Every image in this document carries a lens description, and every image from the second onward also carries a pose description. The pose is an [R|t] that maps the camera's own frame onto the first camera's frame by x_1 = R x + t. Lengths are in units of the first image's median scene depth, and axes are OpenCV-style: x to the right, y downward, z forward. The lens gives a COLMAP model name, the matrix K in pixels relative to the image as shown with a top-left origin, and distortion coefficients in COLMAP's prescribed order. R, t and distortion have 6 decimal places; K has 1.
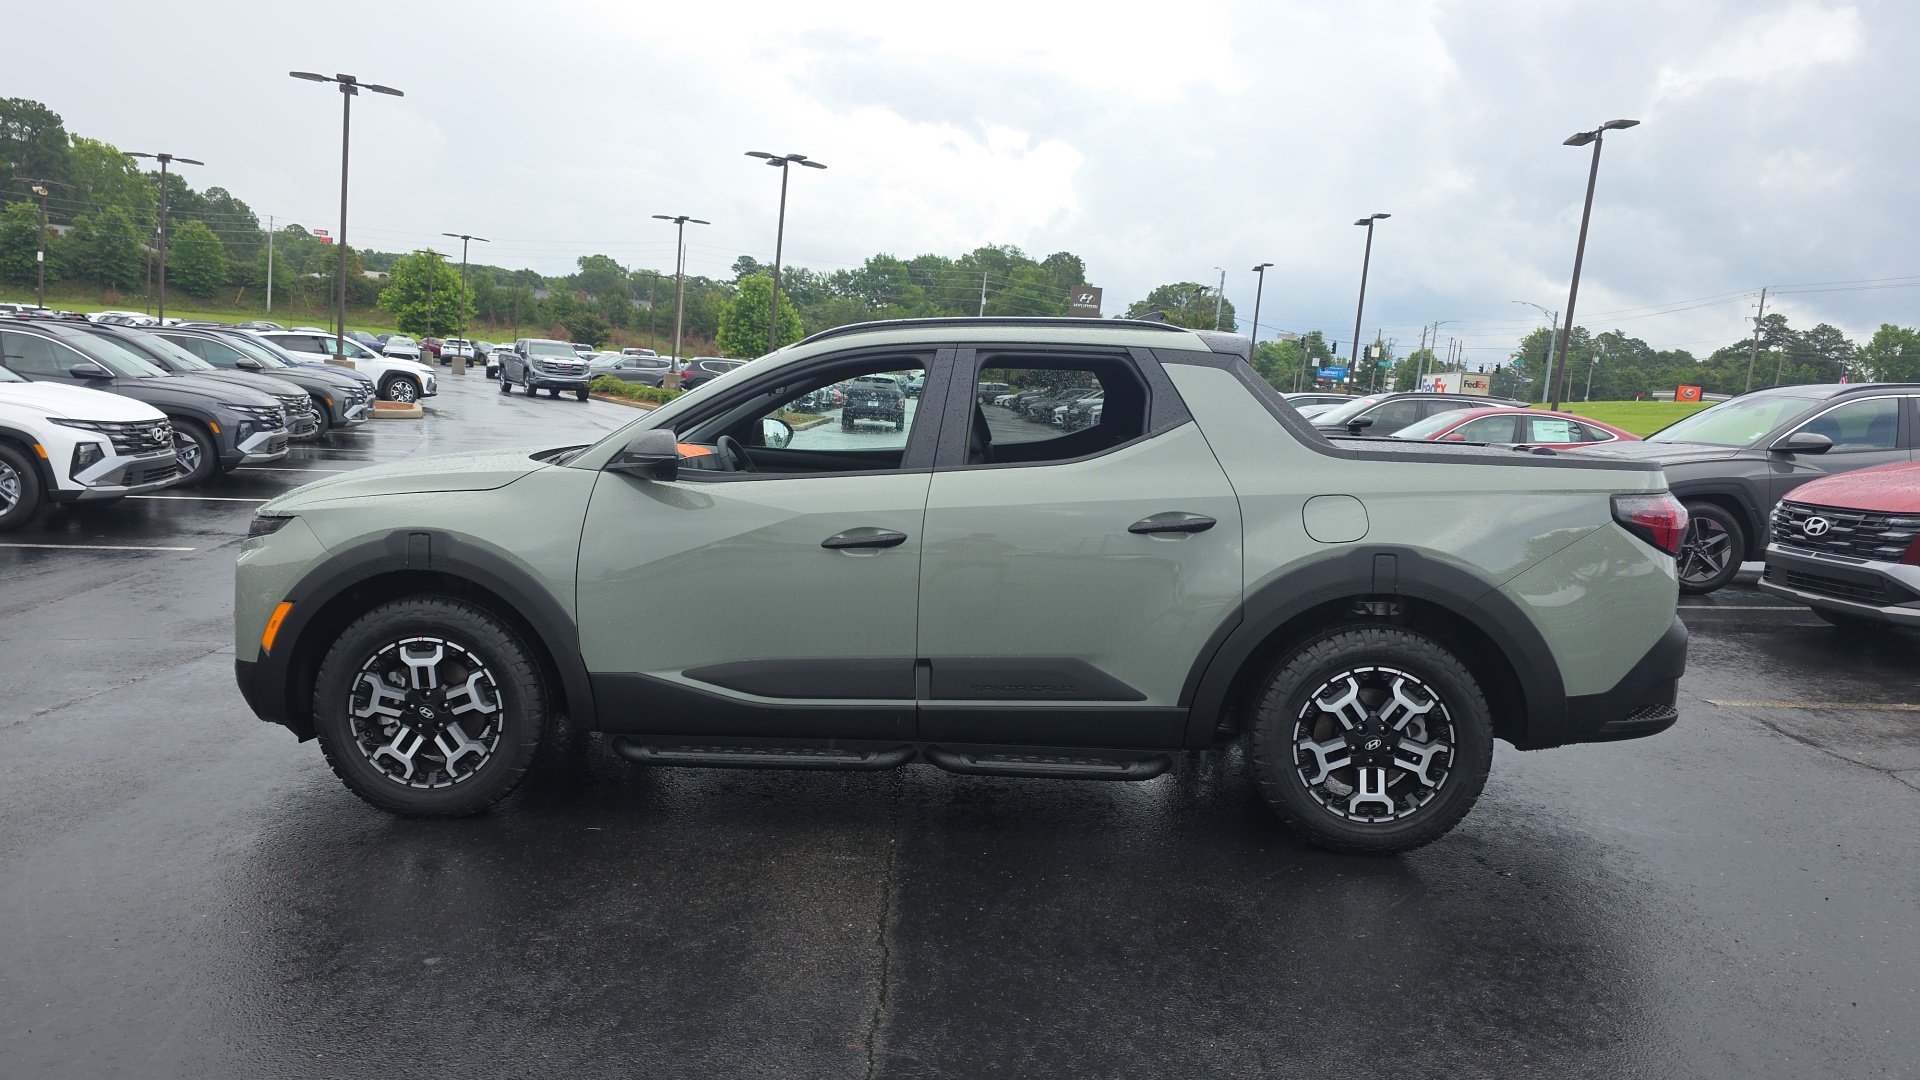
lens RADIAL K [[1298.4, 0, 957.5], [0, 1298.4, 411.3], [0, 0, 1]] dist [0.004381, -0.000544]
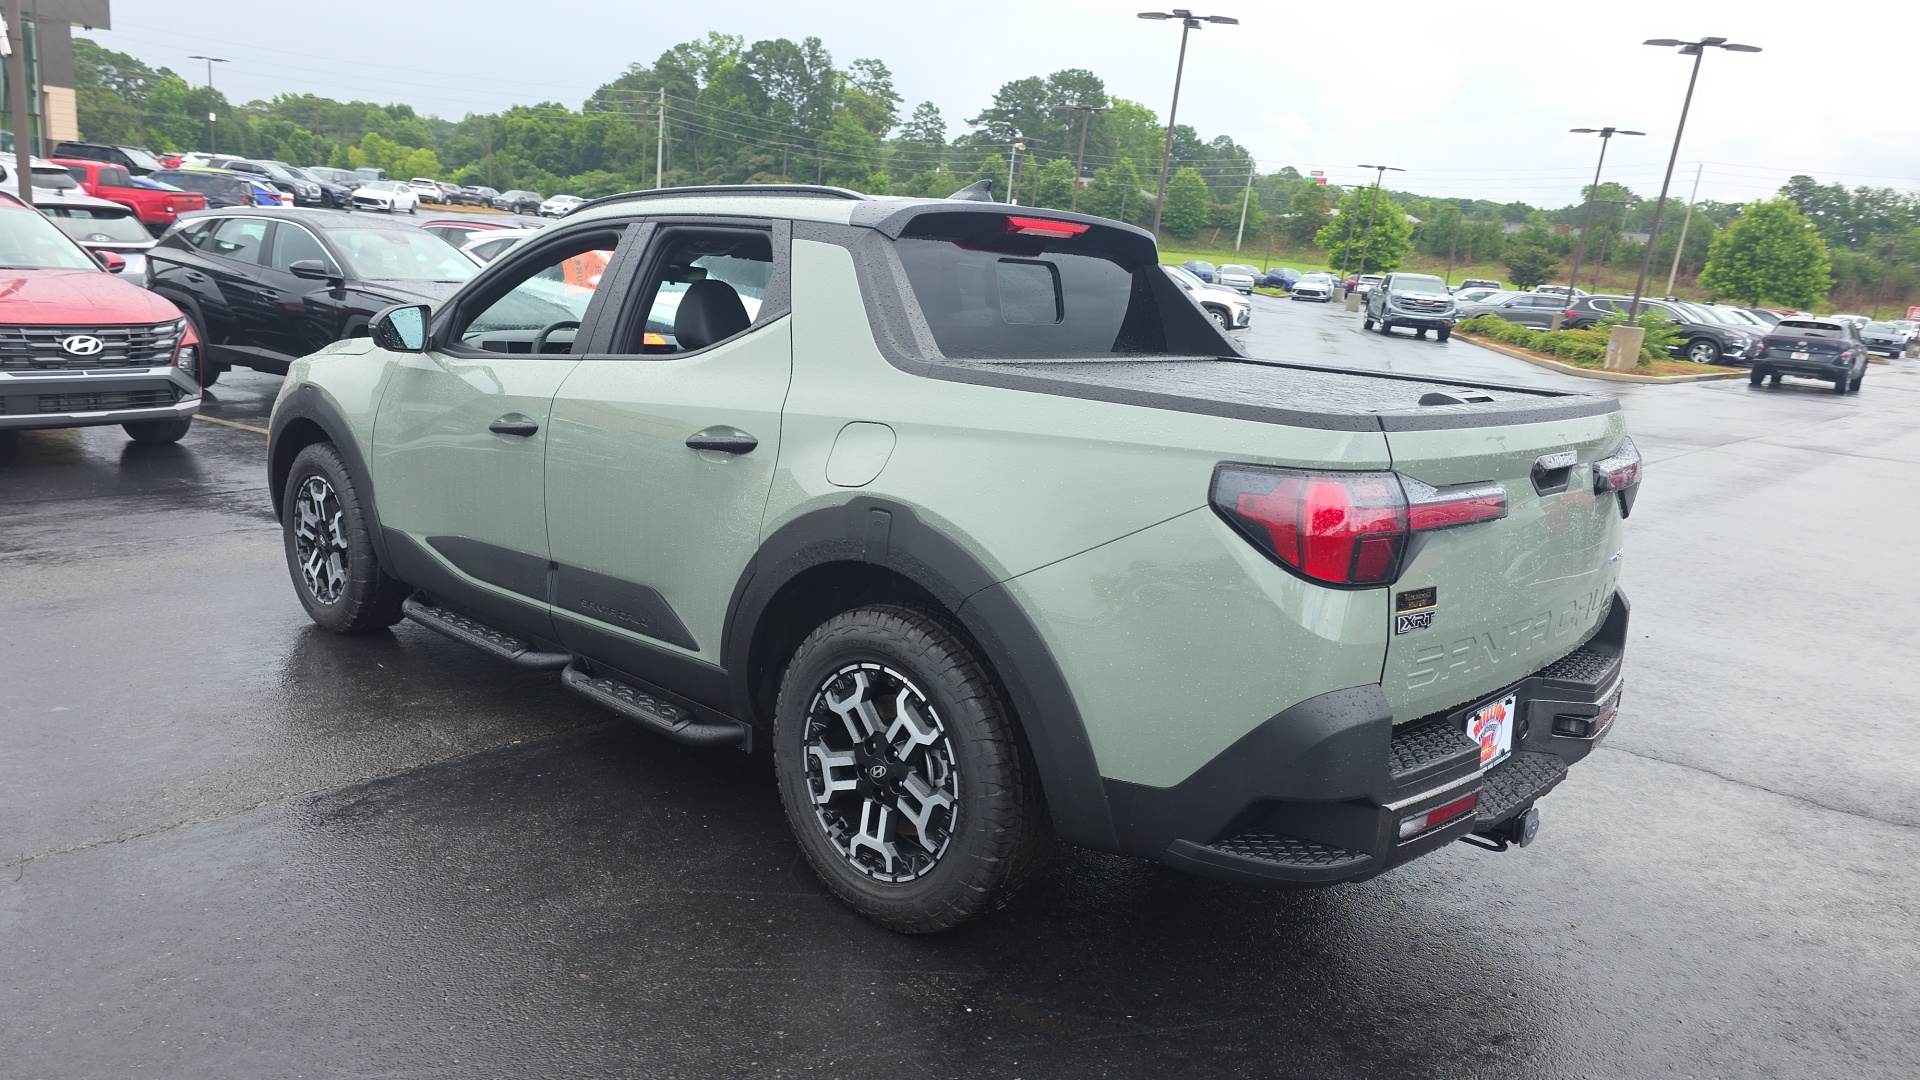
lens RADIAL K [[1310.1, 0, 919.3], [0, 1310.1, 471.5], [0, 0, 1]] dist [0.097122, -0.088766]
pose [[0.744735, 0.104819, -0.659077, 0.100441], [-0.045780, 0.993286, 0.106242, 0.001756], [0.665788, -0.048949, 0.744534, 0.060732]]
